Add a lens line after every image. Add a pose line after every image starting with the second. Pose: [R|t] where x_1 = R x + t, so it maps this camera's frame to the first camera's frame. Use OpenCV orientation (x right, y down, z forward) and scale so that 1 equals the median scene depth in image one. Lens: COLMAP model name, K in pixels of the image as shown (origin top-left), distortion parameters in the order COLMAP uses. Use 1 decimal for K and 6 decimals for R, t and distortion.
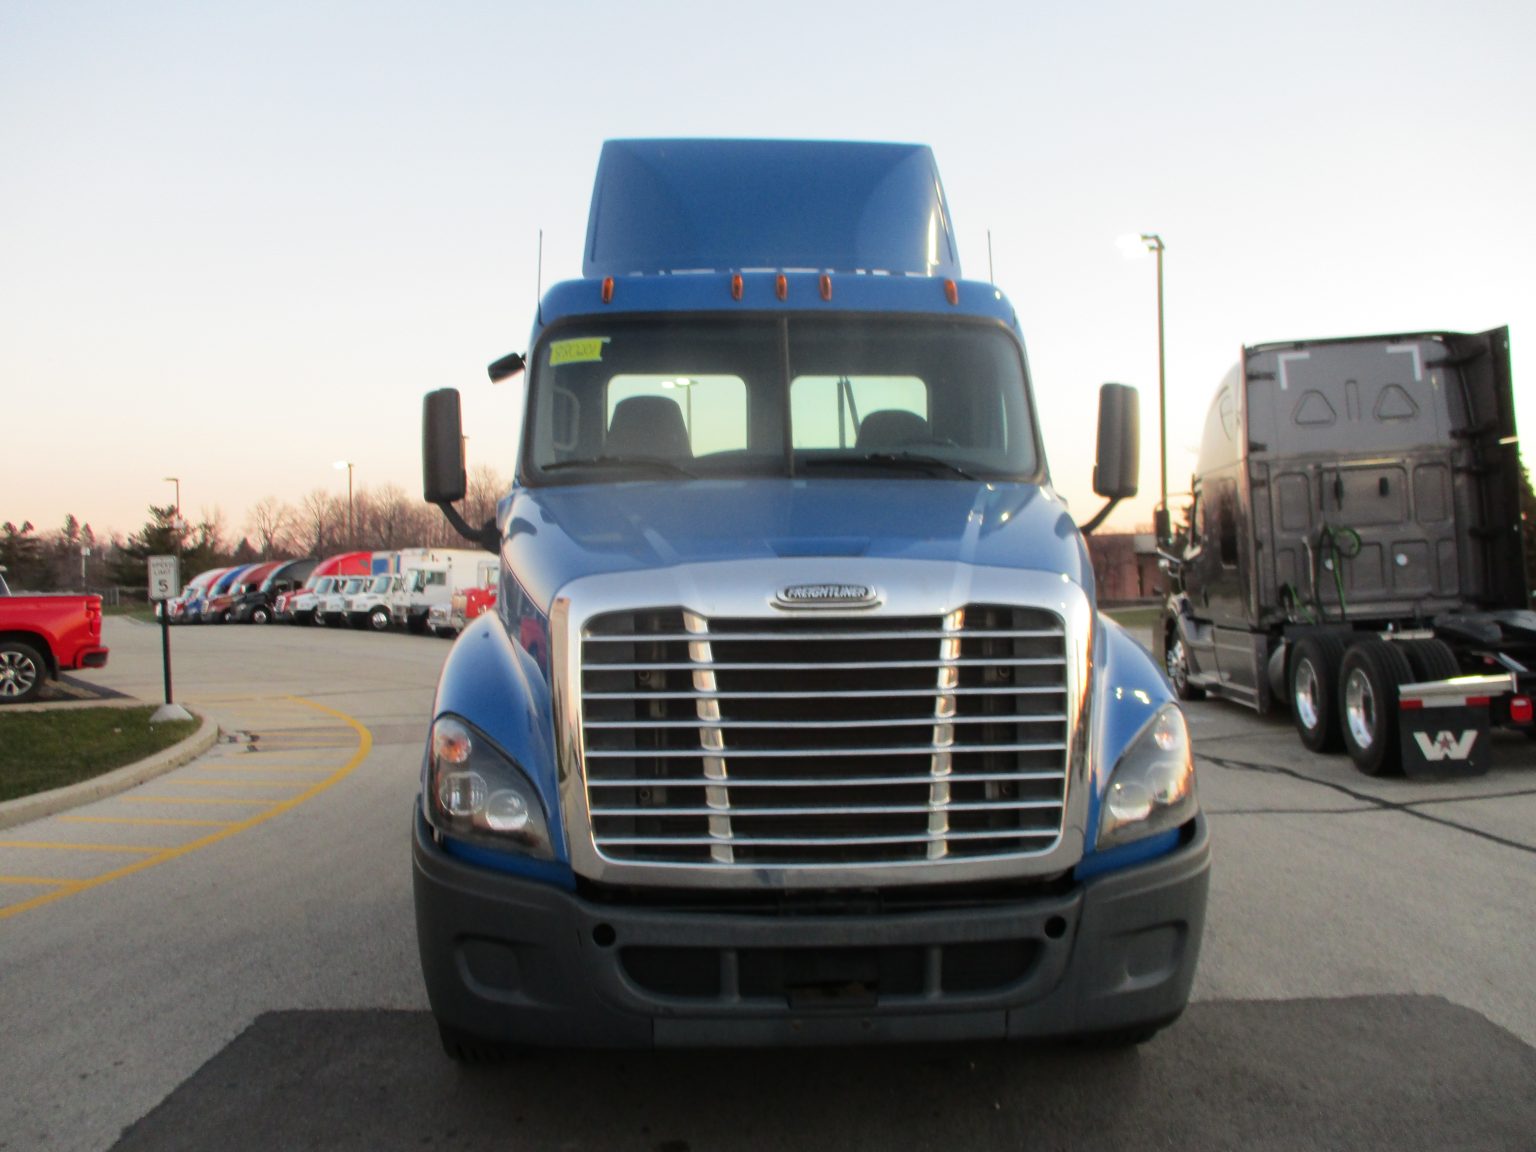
lens RADIAL K [[1207.0, 0, 760.1], [0, 1207.0, 579.8], [0, 0, 1]] dist [0.084537, -0.126749]
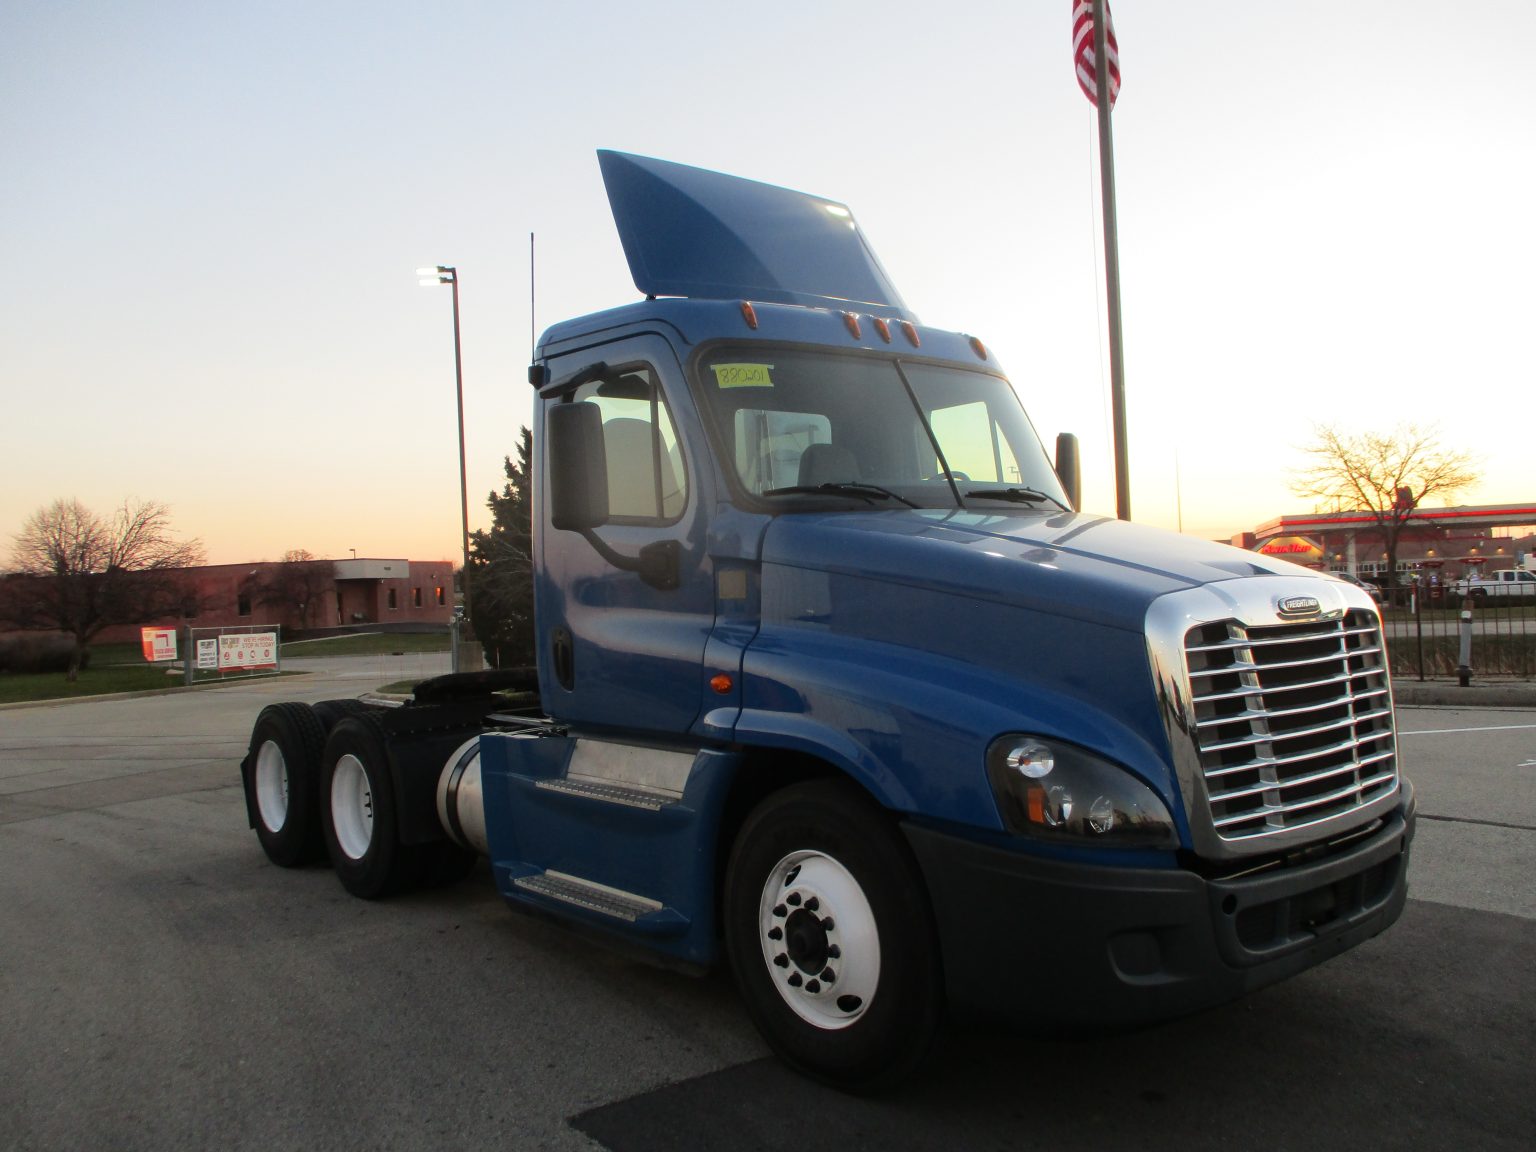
lens RADIAL K [[1228.4, 0, 768.0], [0, 1228.4, 576.0], [0, 0, 1]] dist [0.006331, 0.001665]
pose [[0.803012, -0.022438, 0.595541, -1.141142], [0.037209, 0.999229, -0.012525, -0.020871], [-0.594800, 0.032217, 0.803228, 0.303029]]
